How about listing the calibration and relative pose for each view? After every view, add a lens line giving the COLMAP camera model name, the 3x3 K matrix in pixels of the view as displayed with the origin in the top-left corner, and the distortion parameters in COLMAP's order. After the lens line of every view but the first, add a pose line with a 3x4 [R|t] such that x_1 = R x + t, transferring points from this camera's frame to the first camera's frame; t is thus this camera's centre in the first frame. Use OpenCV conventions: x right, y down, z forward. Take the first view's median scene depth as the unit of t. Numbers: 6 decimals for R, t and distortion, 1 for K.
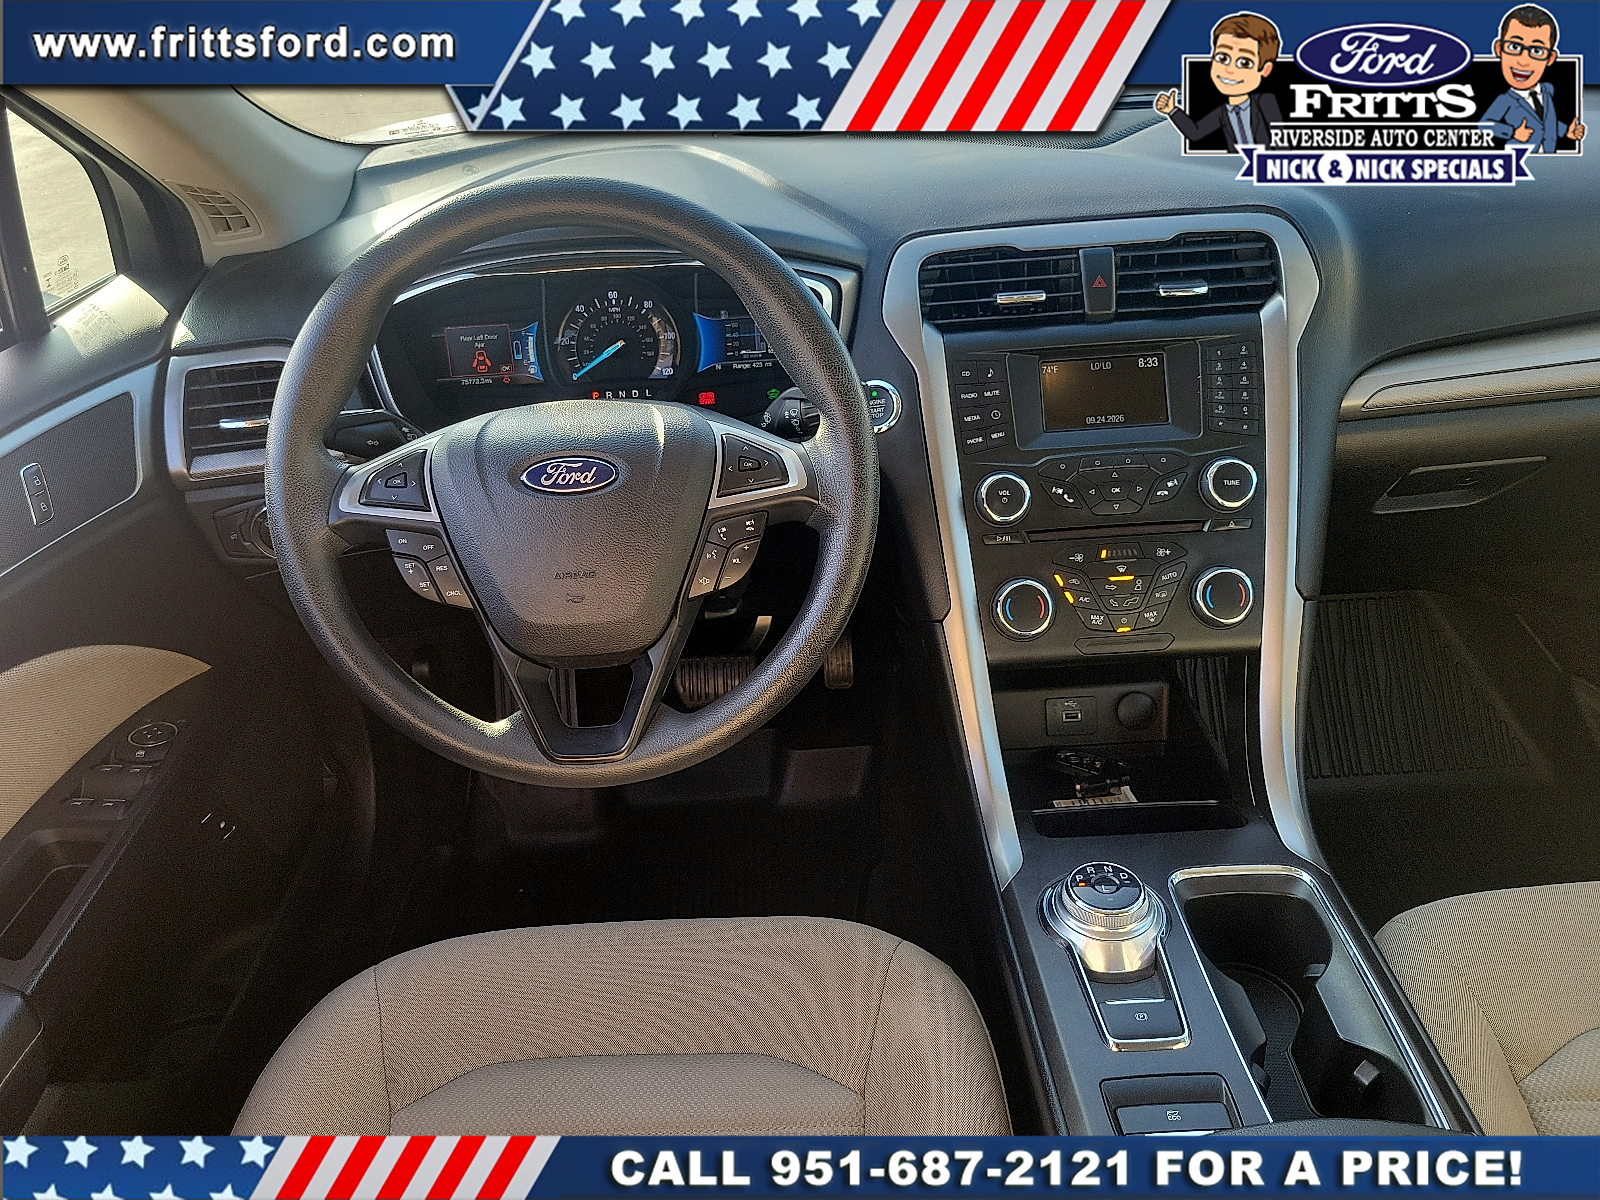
lens RADIAL K [[1217.4, 0, 794.9], [0, 1217.4, 595.9], [0, 0, 1]] dist [0.010882, -0.004467]
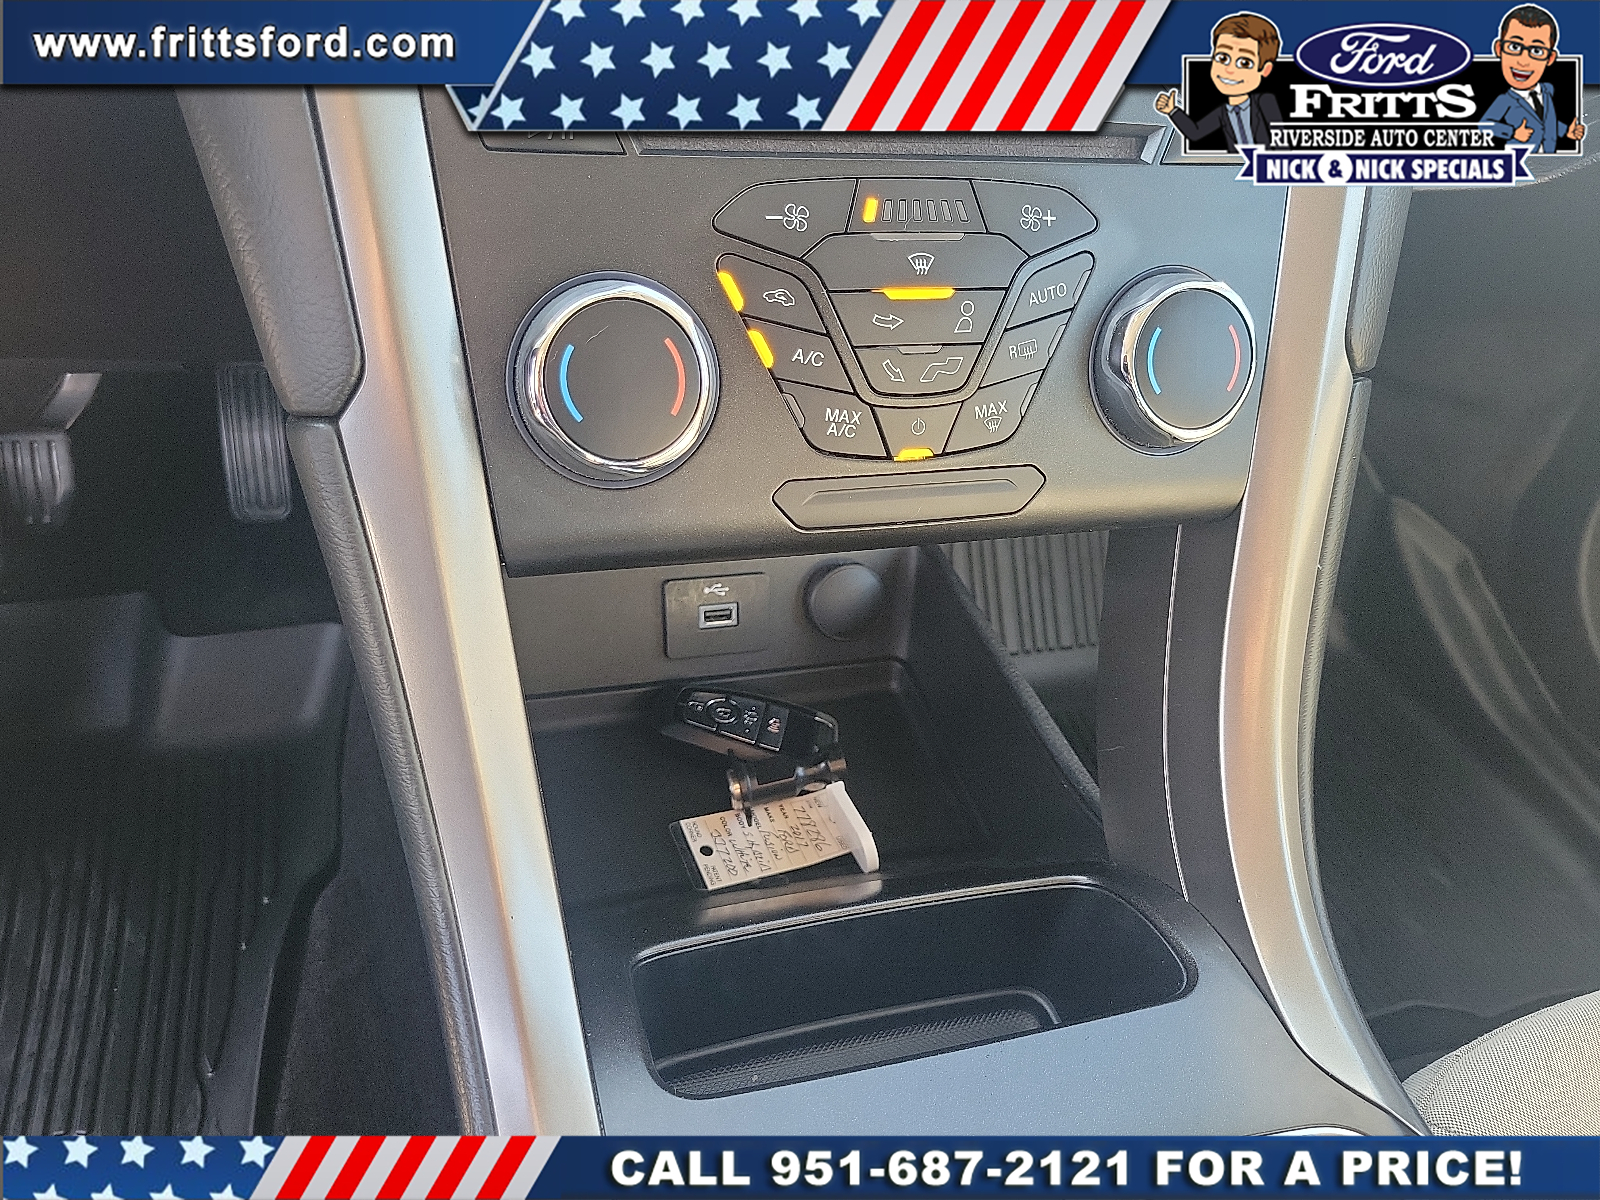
lens RADIAL K [[1217.4, 0, 804.6], [0, 1217.4, 604.5], [0, 0, 1]] dist [0.010882, -0.004467]
pose [[0.945121, -0.027541, 0.325559, 0.132832], [-0.038344, 0.980205, 0.194239, 0.004579], [-0.324464, -0.196062, 0.925355, 0.695697]]
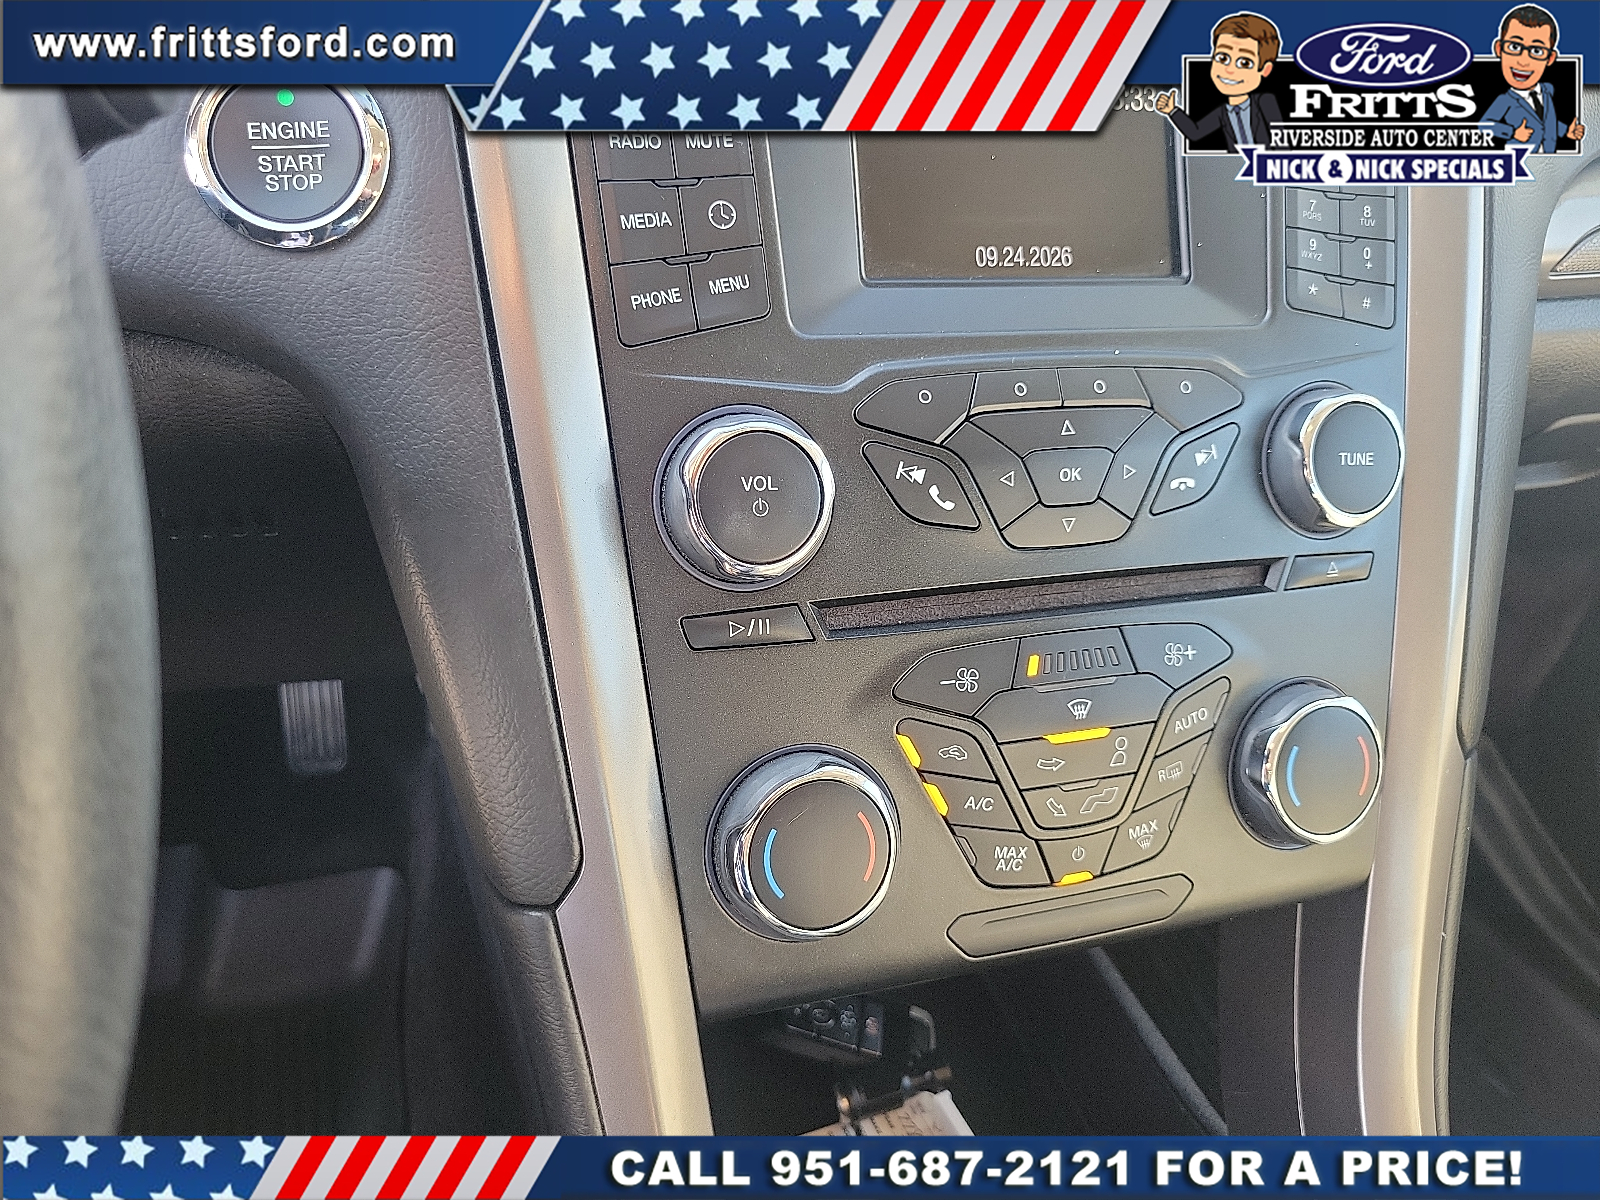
lens RADIAL K [[1217.4, 0, 796.5], [0, 1217.4, 582.7], [0, 0, 1]] dist [0.010882, -0.004467]
pose [[0.937660, -0.022858, 0.346801, 0.077161], [-0.011013, 0.995380, 0.095384, -0.088063], [-0.347379, -0.093257, 0.933076, 0.711776]]
